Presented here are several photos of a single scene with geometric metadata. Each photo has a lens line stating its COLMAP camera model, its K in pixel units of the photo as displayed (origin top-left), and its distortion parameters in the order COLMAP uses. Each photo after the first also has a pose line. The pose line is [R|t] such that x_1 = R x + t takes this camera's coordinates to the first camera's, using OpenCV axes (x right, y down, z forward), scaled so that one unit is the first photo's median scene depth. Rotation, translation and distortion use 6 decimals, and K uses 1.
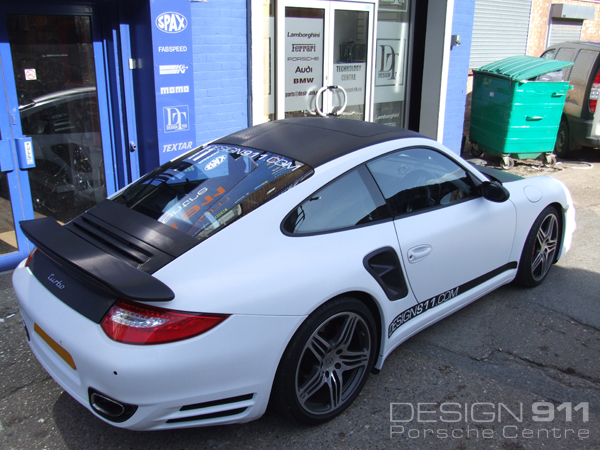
lens RADIAL K [[578.6, 0, 300.0], [0, 578.6, 225.0], [0, 0, 1]] dist [-0.115631, 0.106938]
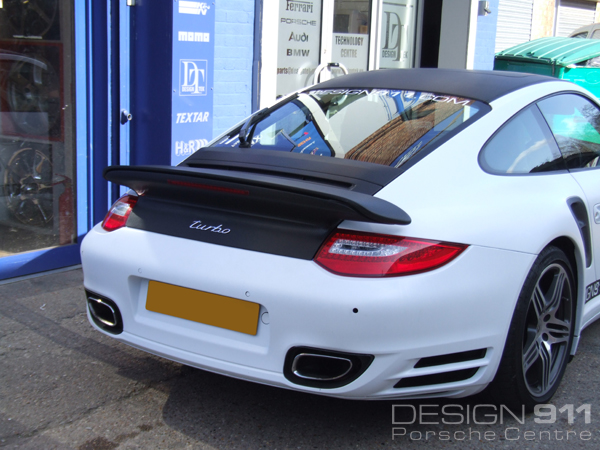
lens RADIAL K [[948.1, 0, 300.0], [0, 948.1, 225.0], [0, 0, 1]] dist [0.011306, 0.157578]
pose [[0.978797, -0.009807, 0.204600, -0.330197], [0.036372, 0.991301, -0.126486, 0.150658], [-0.201580, 0.131246, 0.970639, -0.146113]]
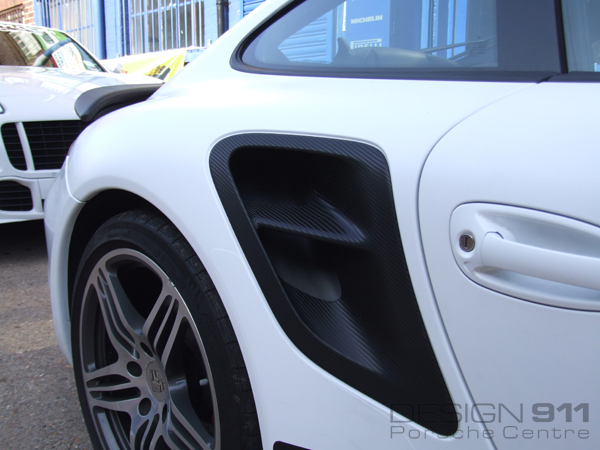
lens RADIAL K [[612.7, 0, 301.7], [0, 612.7, 234.5], [0, 0, 1]] dist [-0.160460, 0.206164]
pose [[0.015799, 0.195729, -0.980531, 0.262981], [-0.320363, 0.929945, 0.180469, 0.022955], [0.947163, 0.311275, 0.077397, 0.623375]]
